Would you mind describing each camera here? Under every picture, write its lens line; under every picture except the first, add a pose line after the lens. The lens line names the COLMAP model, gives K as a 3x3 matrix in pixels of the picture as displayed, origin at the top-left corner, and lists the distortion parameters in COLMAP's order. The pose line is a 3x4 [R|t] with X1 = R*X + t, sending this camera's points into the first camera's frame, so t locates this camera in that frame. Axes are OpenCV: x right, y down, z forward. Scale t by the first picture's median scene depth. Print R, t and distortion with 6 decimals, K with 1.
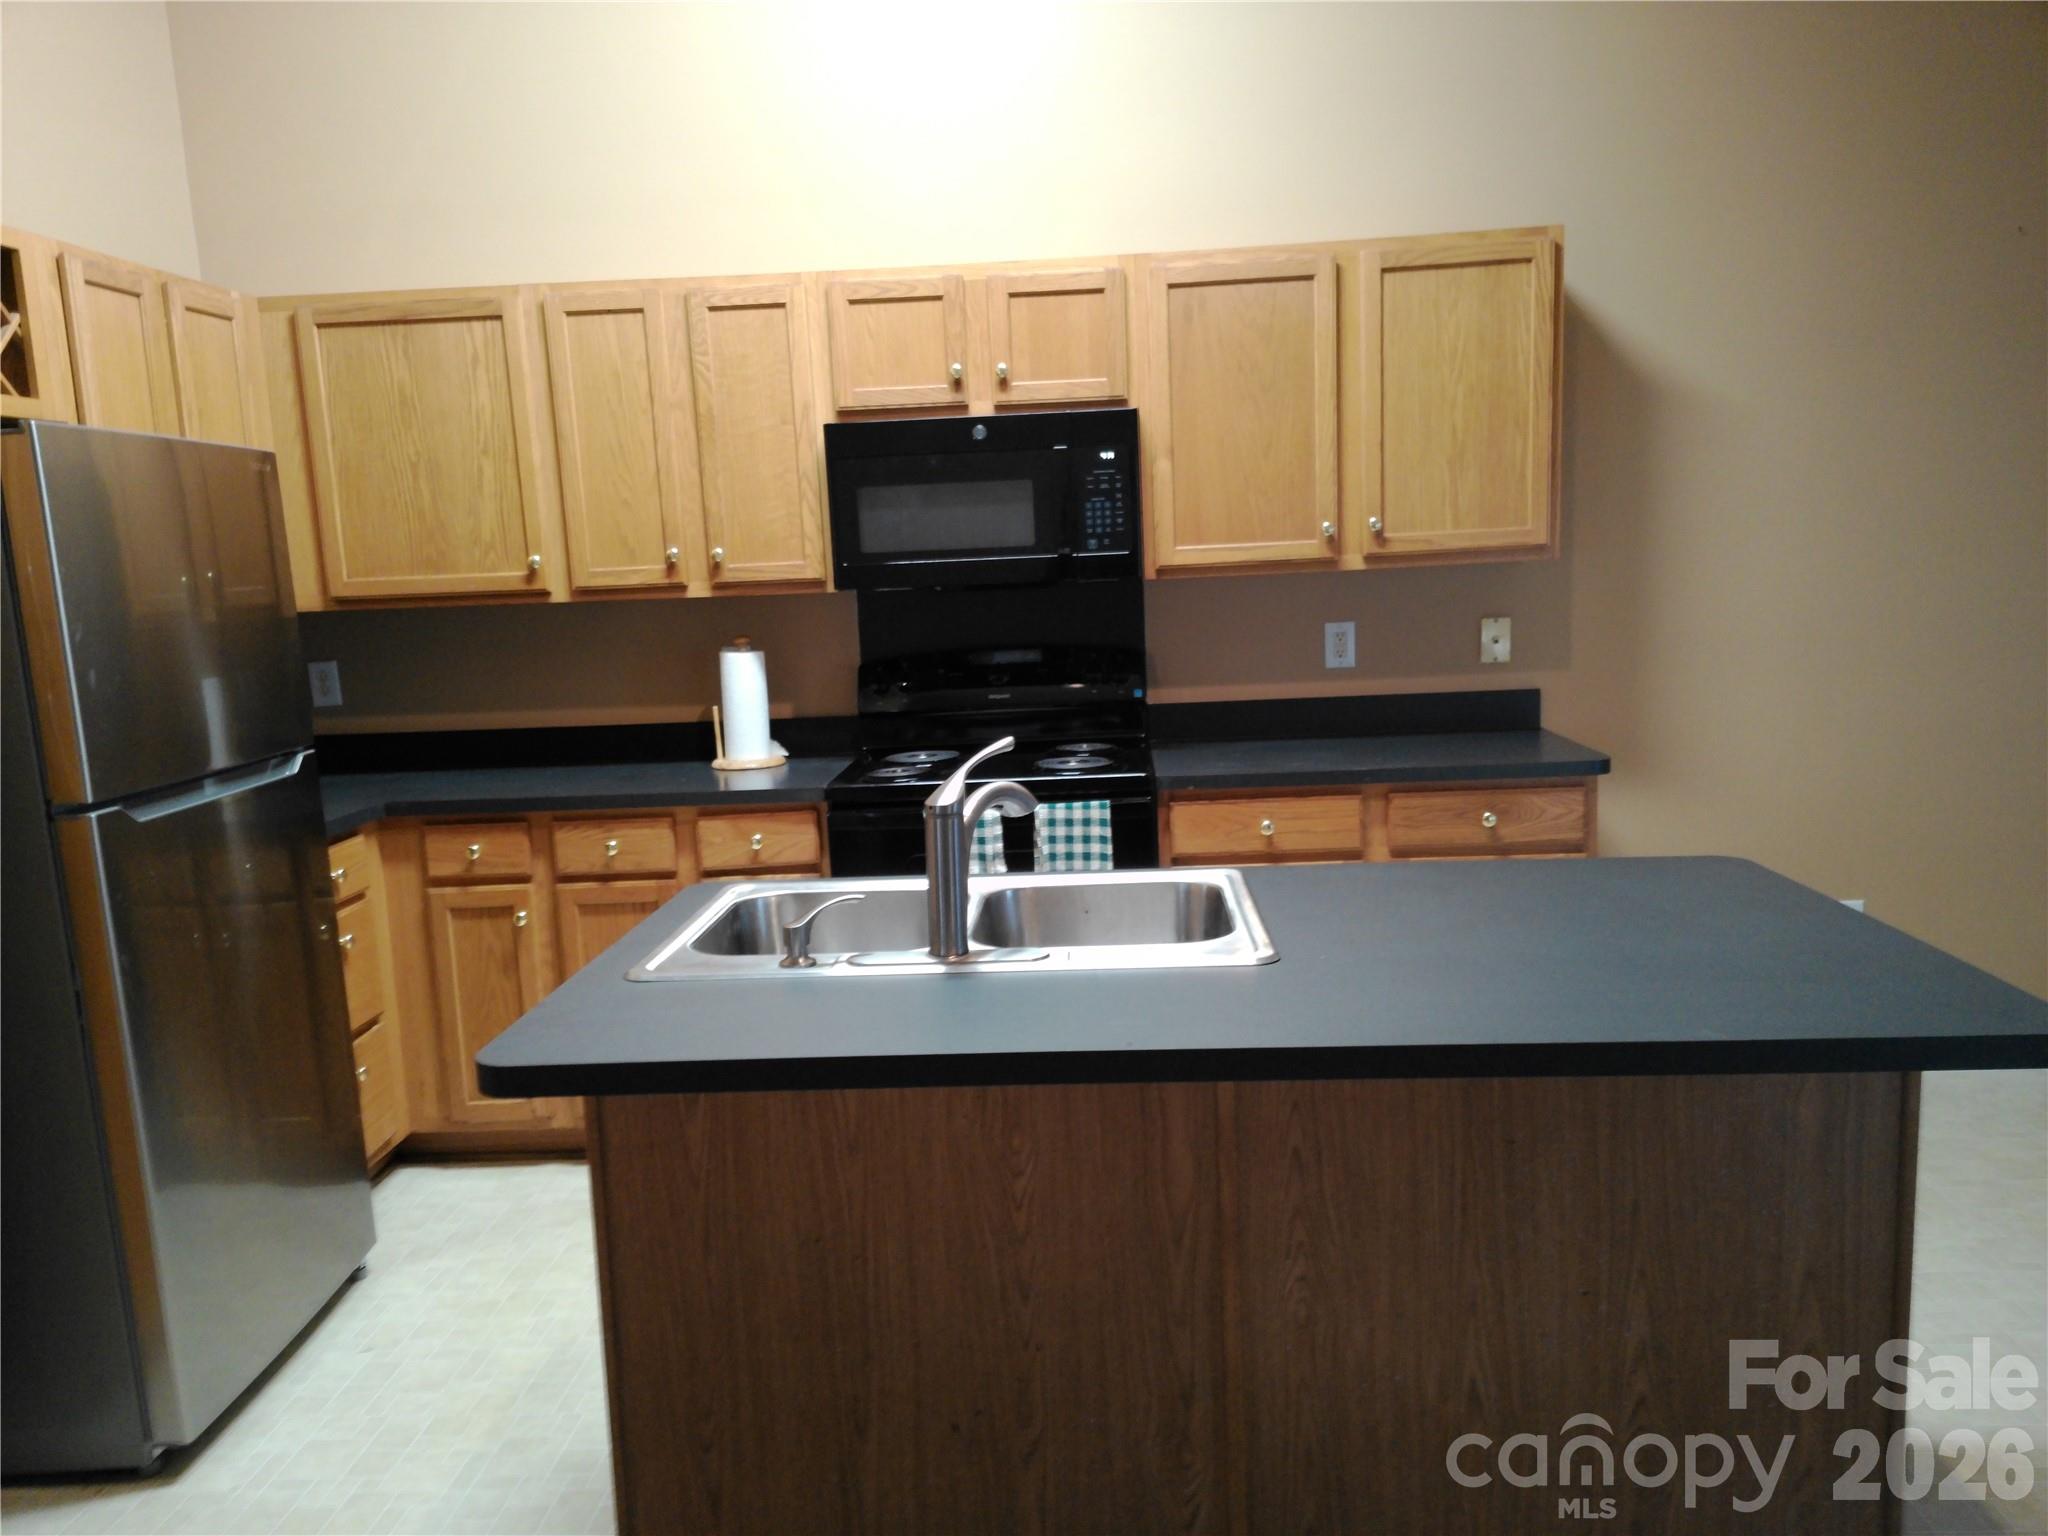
lens RADIAL K [[1550.4, 0, 1024.9], [0, 1550.4, 774.2], [0, 0, 1]] dist [0.087600, -0.091544]
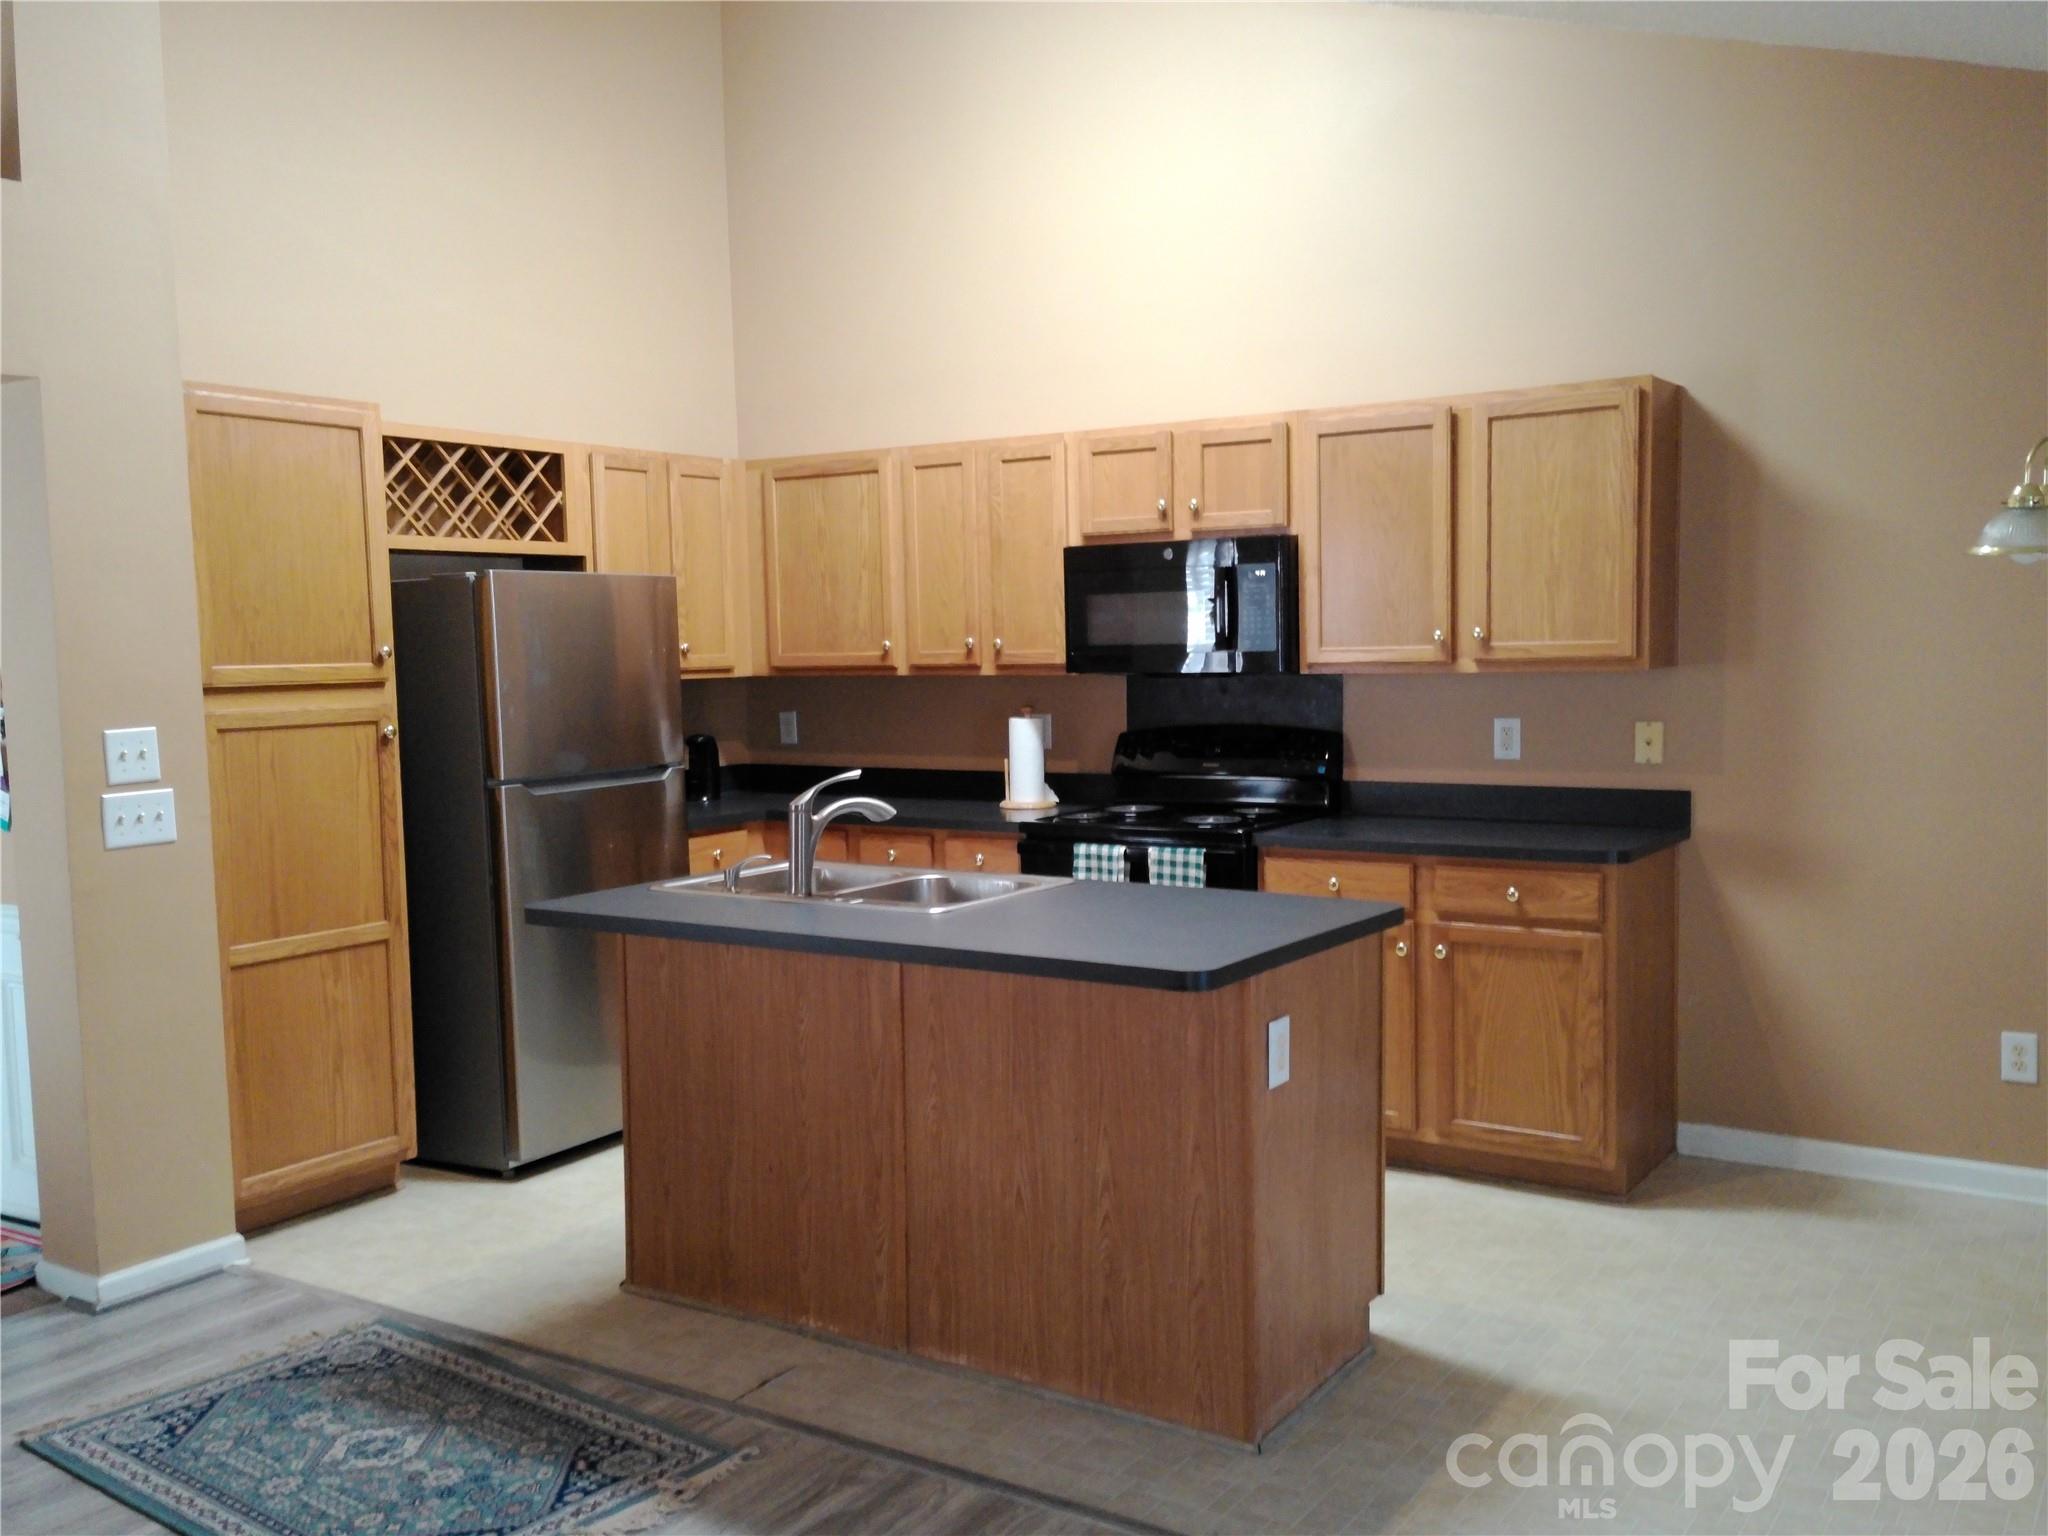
lens RADIAL K [[1856.7, 0, 1039.7], [0, 1856.7, 776.9], [0, 0, 1]] dist [0.084678, -0.022467]
pose [[0.864908, 0.065330, -0.497660, 0.636323], [-0.090162, 0.995588, -0.026002, 0.009388], [0.493765, 0.067360, 0.866982, -0.345219]]
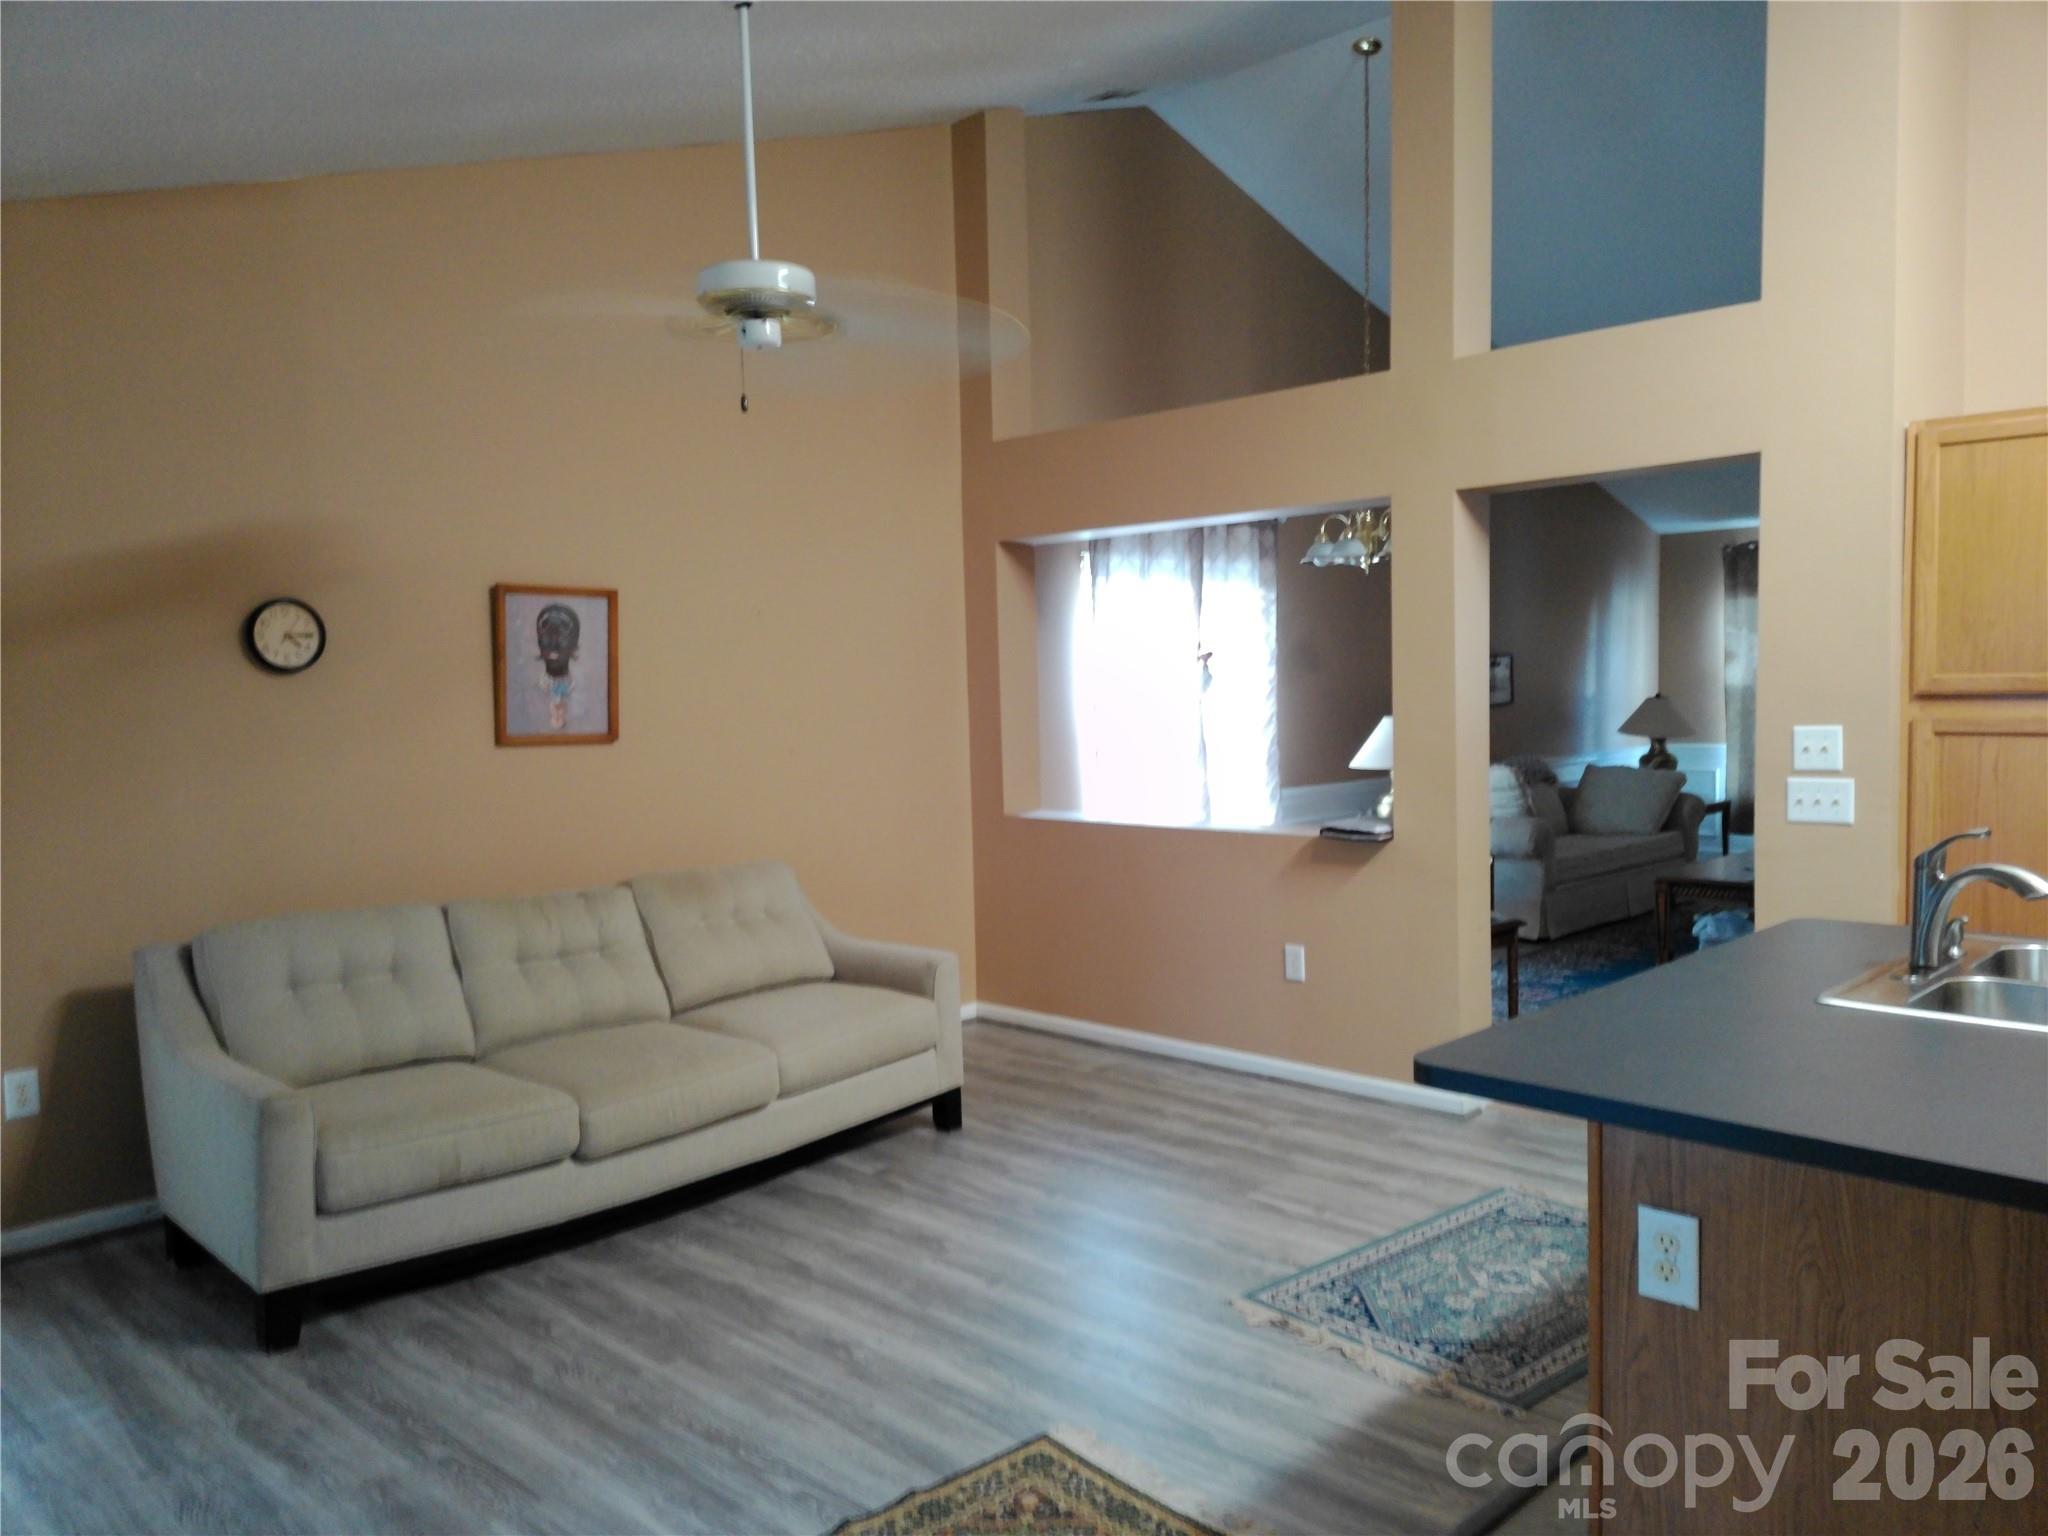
lens RADIAL K [[1550.4, 0, 1017.0], [0, 1550.4, 777.1], [0, 0, 1]] dist [0.087600, -0.091544]
pose [[-0.662896, 0.105586, -0.741230, 0.843929], [-0.059713, 0.979397, 0.192914, -0.152445], [0.746327, 0.172143, -0.642933, 0.688692]]
